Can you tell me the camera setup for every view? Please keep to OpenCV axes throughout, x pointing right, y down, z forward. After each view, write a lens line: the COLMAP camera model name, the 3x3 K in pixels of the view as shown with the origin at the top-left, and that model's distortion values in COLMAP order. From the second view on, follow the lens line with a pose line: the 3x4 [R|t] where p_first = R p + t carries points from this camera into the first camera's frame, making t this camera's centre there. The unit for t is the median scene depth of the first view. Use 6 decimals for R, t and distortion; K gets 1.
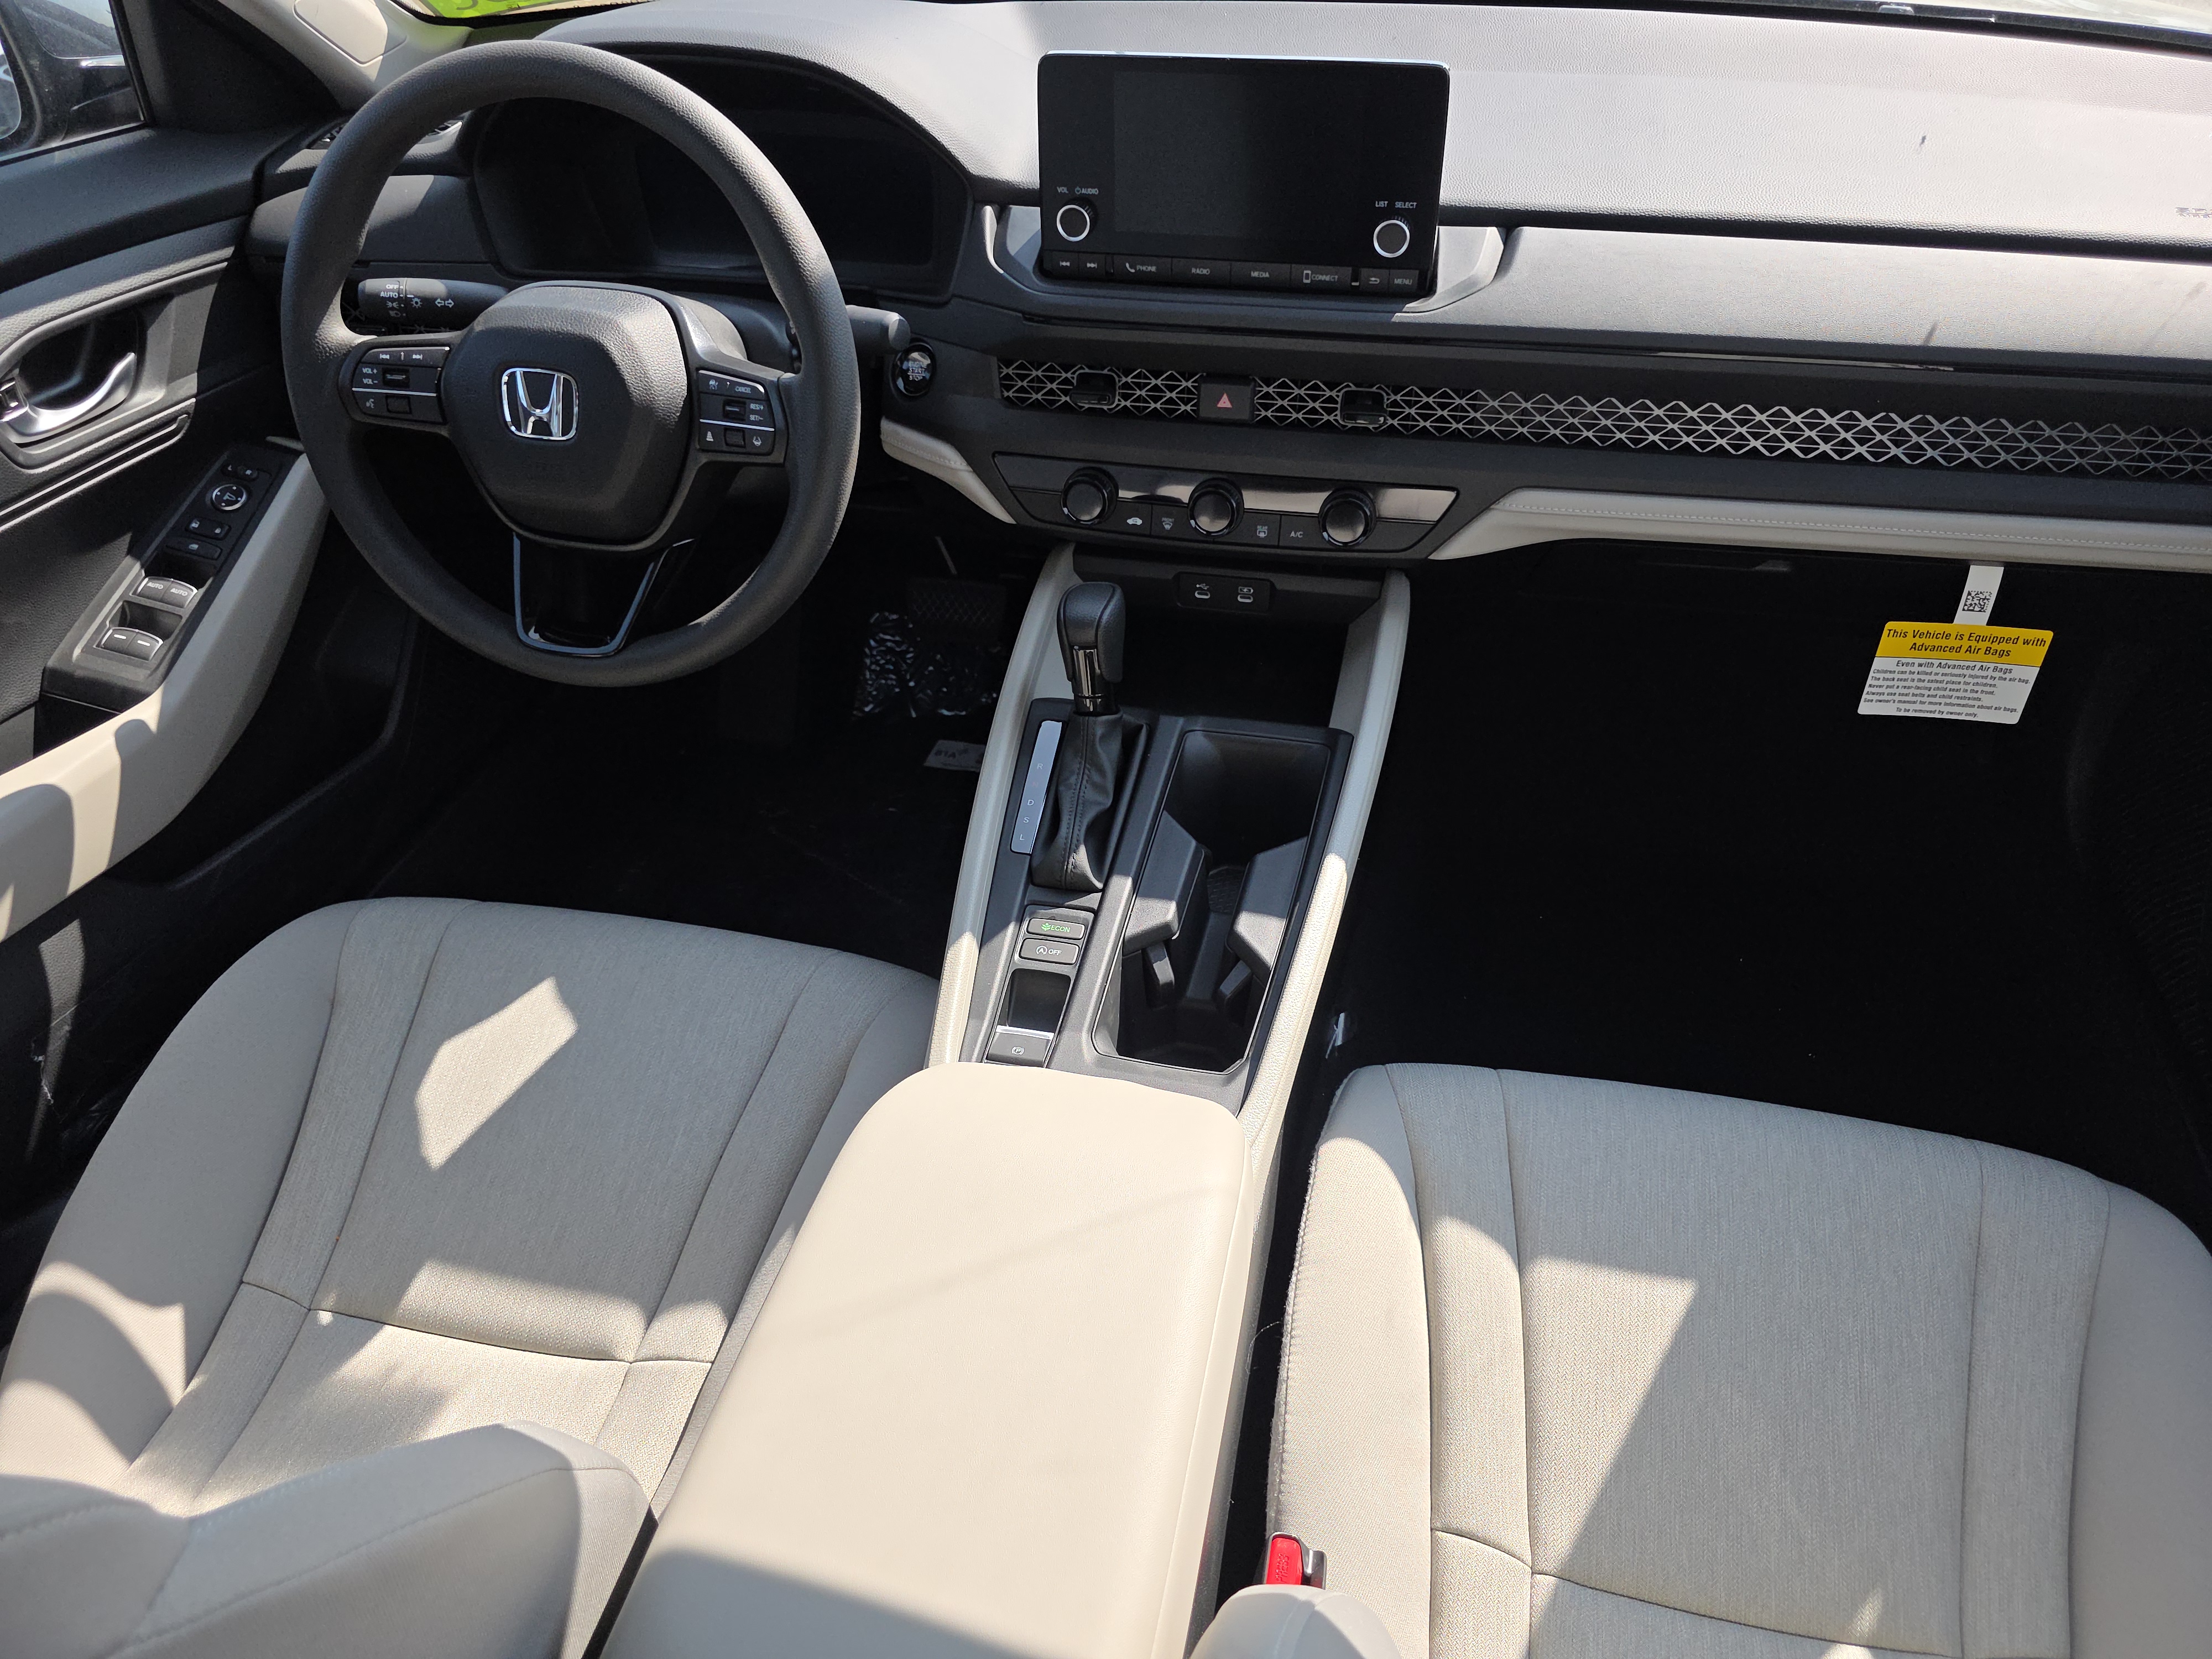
lens RADIAL K [[1410.3, 0, 1139.2], [0, 1410.3, 843.9], [0, 0, 1]] dist [0.000494, -0.001721]
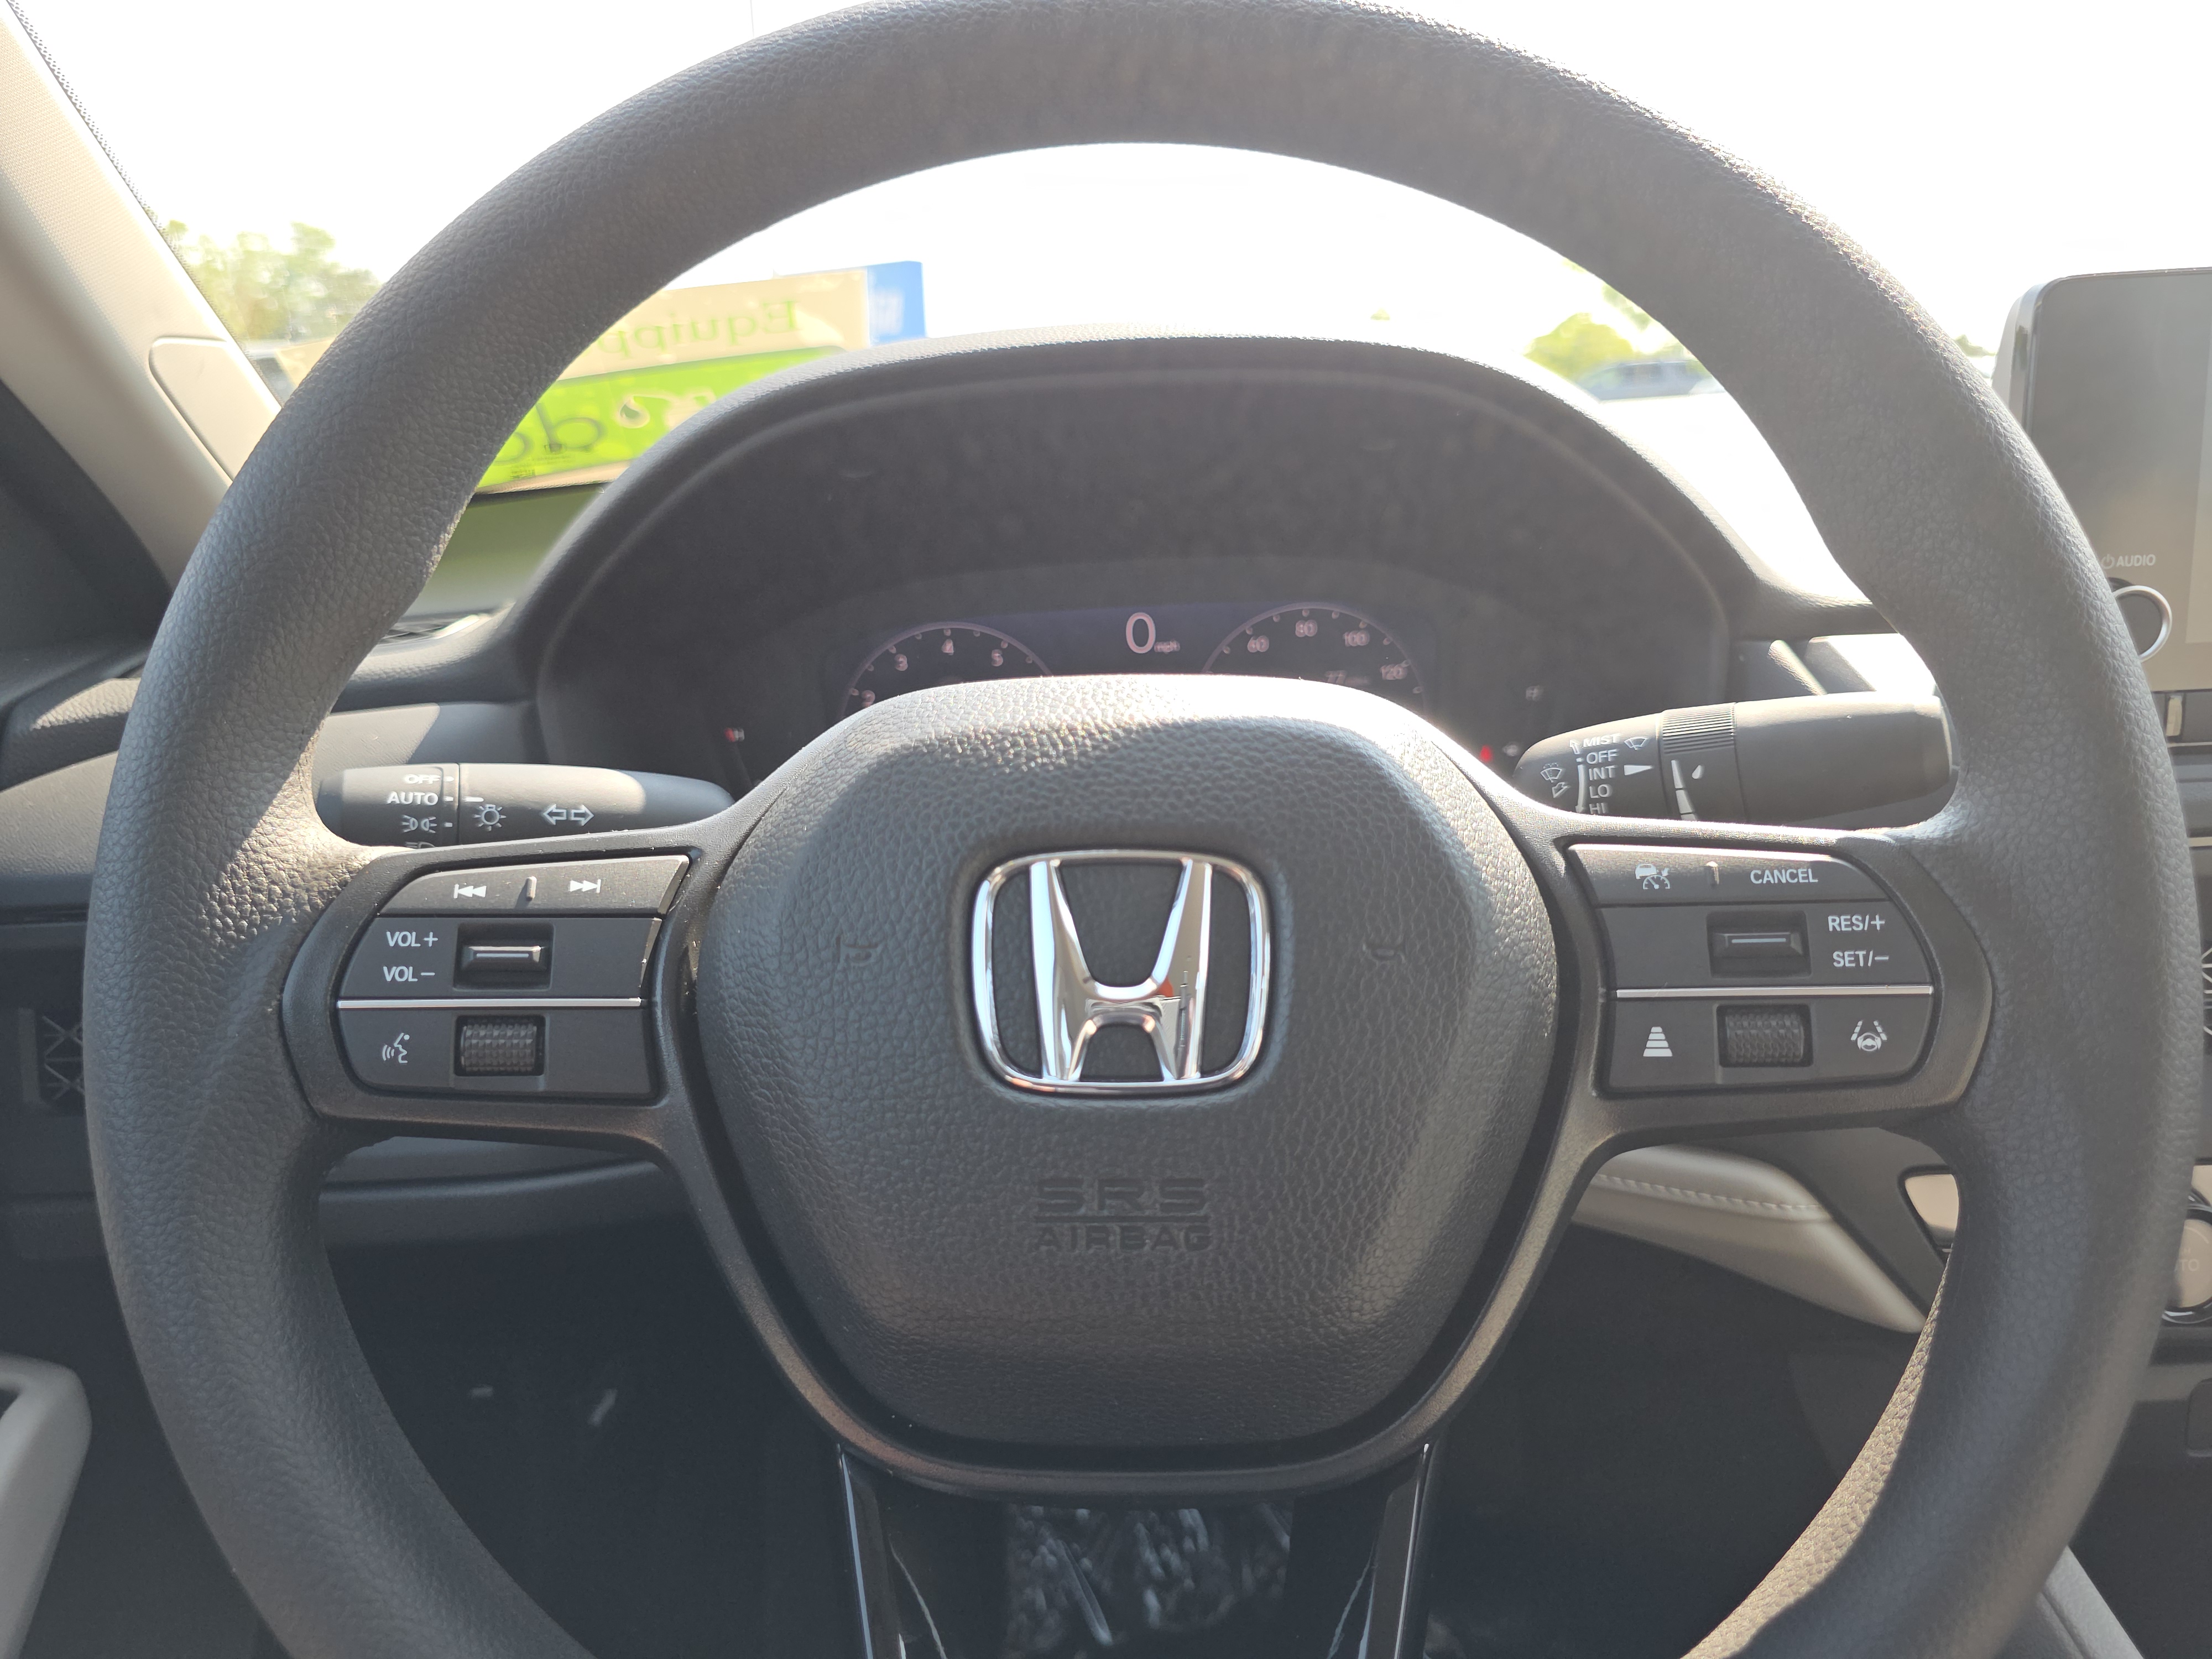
lens RADIAL K [[1535.5, 0, 1156.1], [0, 1535.5, 834.9], [0, 0, 1]] dist [0.039611, -0.000444]
pose [[0.984246, -0.057135, 0.167317, -0.435248], [0.131345, 0.869785, -0.475628, -0.177966], [-0.118355, 0.490111, 0.863587, 0.678221]]
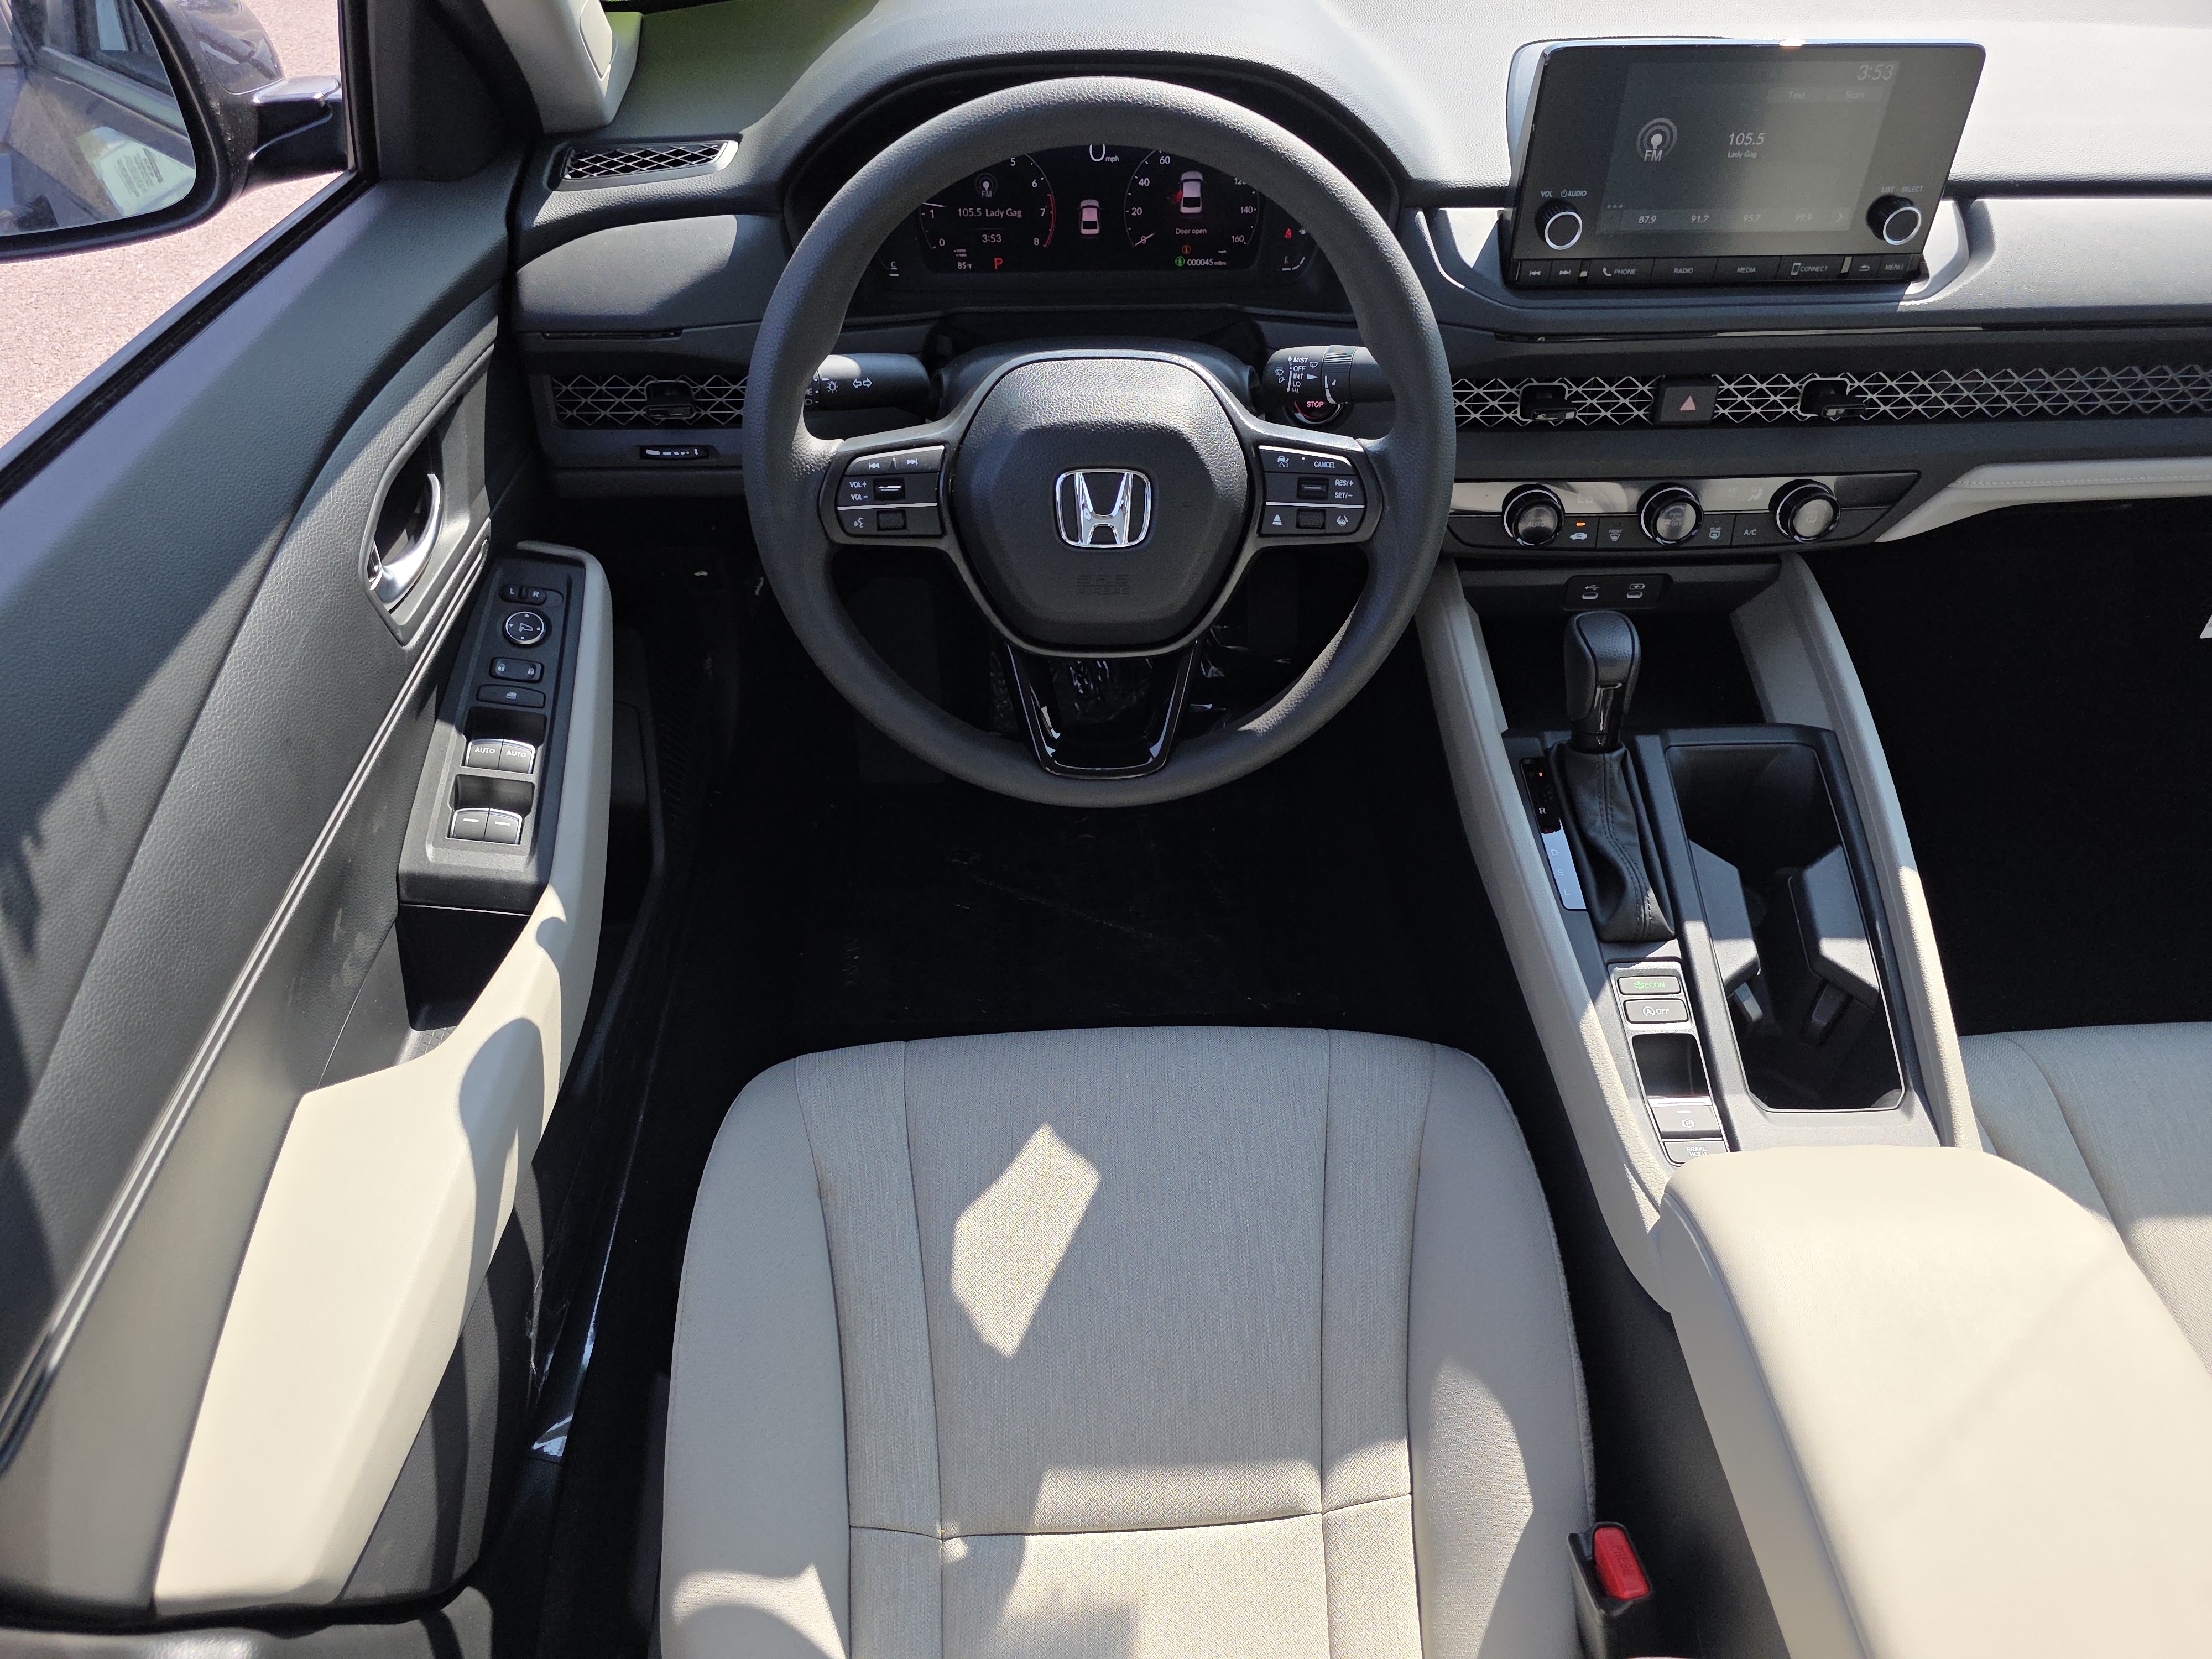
lens RADIAL K [[1410.3, 0, 1139.2], [0, 1410.3, 843.9], [0, 0, 1]] dist [0.000494, -0.001721]
pose [[0.972855, -0.156280, 0.170675, -0.544604], [0.142853, 0.985790, 0.088383, -0.169288], [-0.182062, -0.061603, 0.981355, 0.123468]]
